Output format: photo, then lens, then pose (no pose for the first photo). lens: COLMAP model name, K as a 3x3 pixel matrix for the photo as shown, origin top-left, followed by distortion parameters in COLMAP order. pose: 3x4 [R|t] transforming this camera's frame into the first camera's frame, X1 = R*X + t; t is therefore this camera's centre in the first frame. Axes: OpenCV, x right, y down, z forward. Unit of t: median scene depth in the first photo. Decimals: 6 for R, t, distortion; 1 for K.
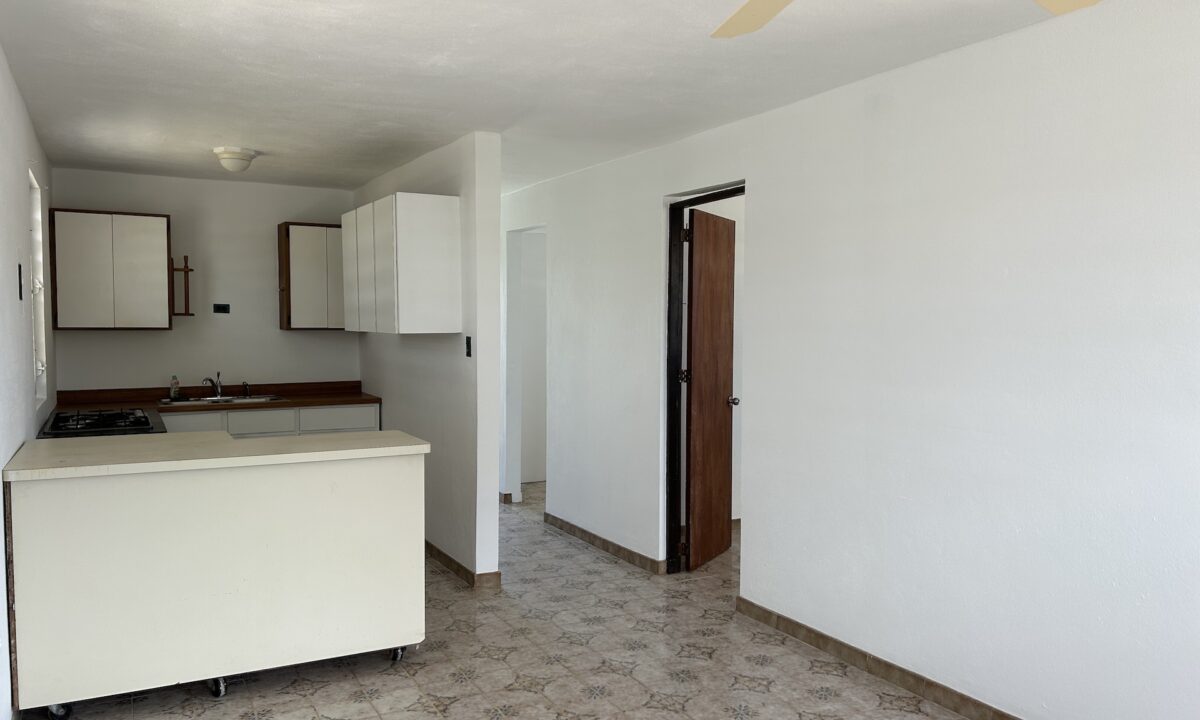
lens RADIAL K [[896.2, 0, 598.5], [0, 896.2, 378.6], [0, 0, 1]] dist [0.004445, 0.003004]
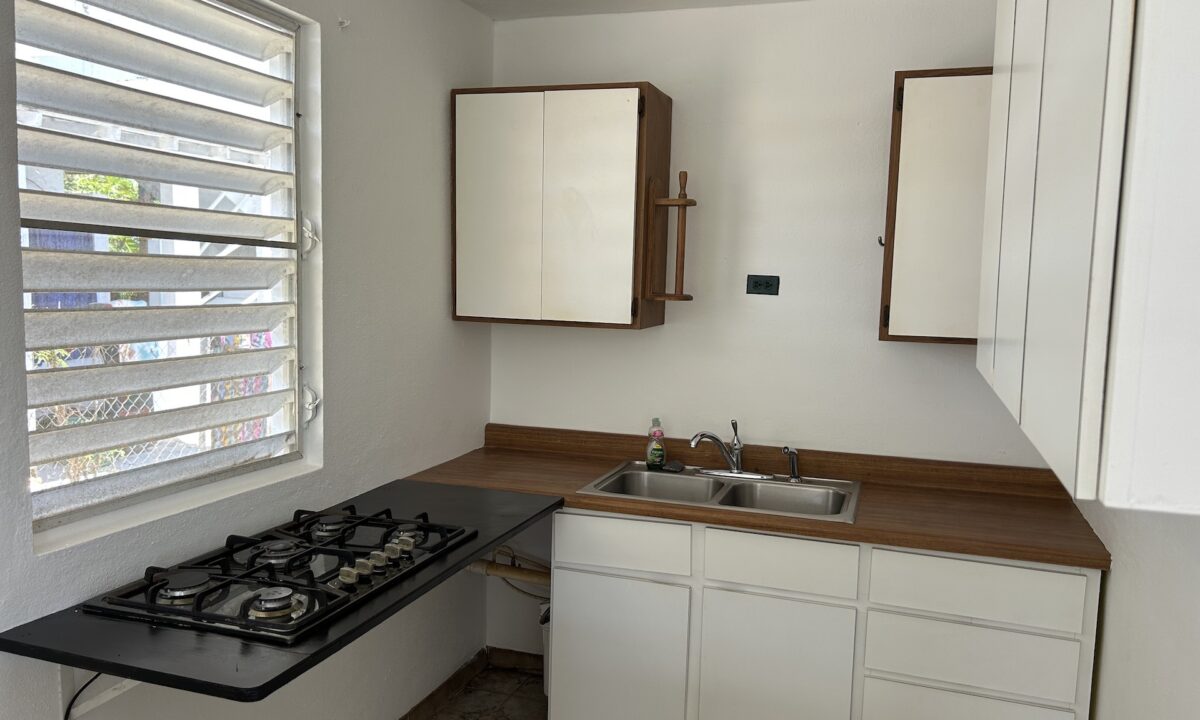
lens RADIAL K [[896.2, 0, 598.5], [0, 896.2, 378.6], [0, 0, 1]] dist [0.004445, 0.003004]
pose [[0.675375, 0.099846, -0.730684, -0.138137], [-0.074872, 0.994956, 0.066753, -0.058107], [0.733664, 0.009624, 0.679445, 0.661987]]
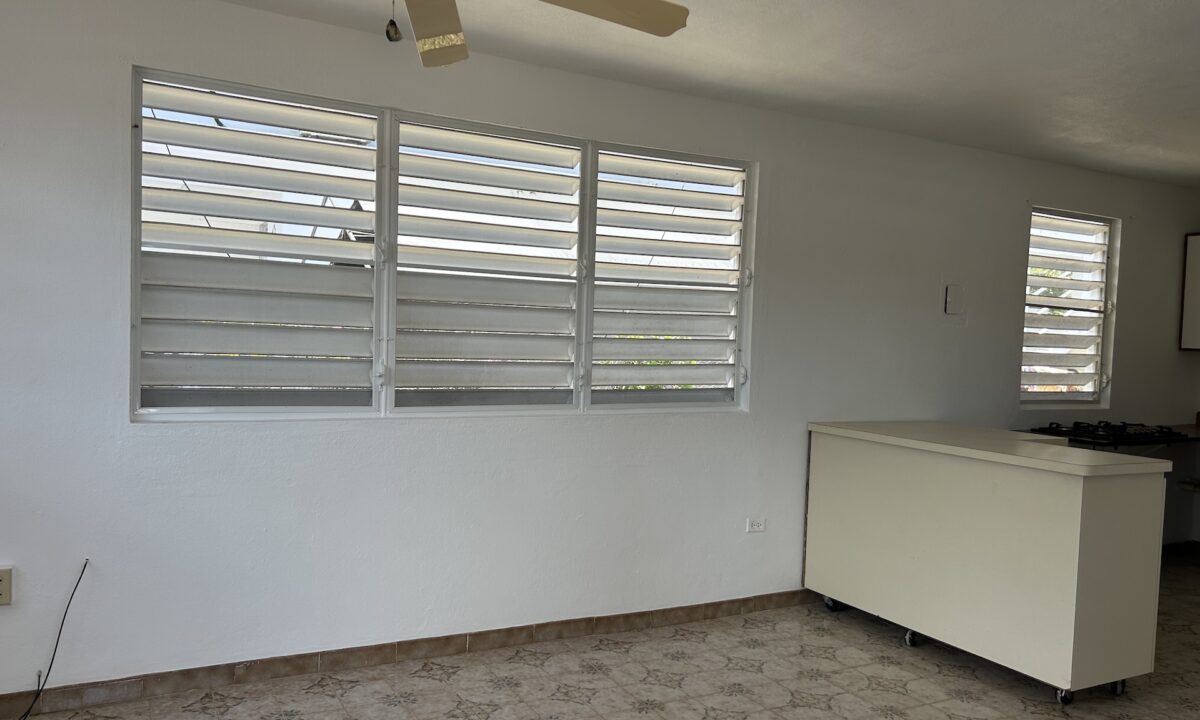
lens RADIAL K [[896.2, 0, 598.5], [0, 896.2, 378.6], [0, 0, 1]] dist [0.004445, 0.003004]
pose [[0.015299, 0.050013, -0.998631, 0.401000], [-0.100885, 0.993729, 0.048222, -0.003546], [0.994780, 0.100009, 0.020248, 0.300108]]
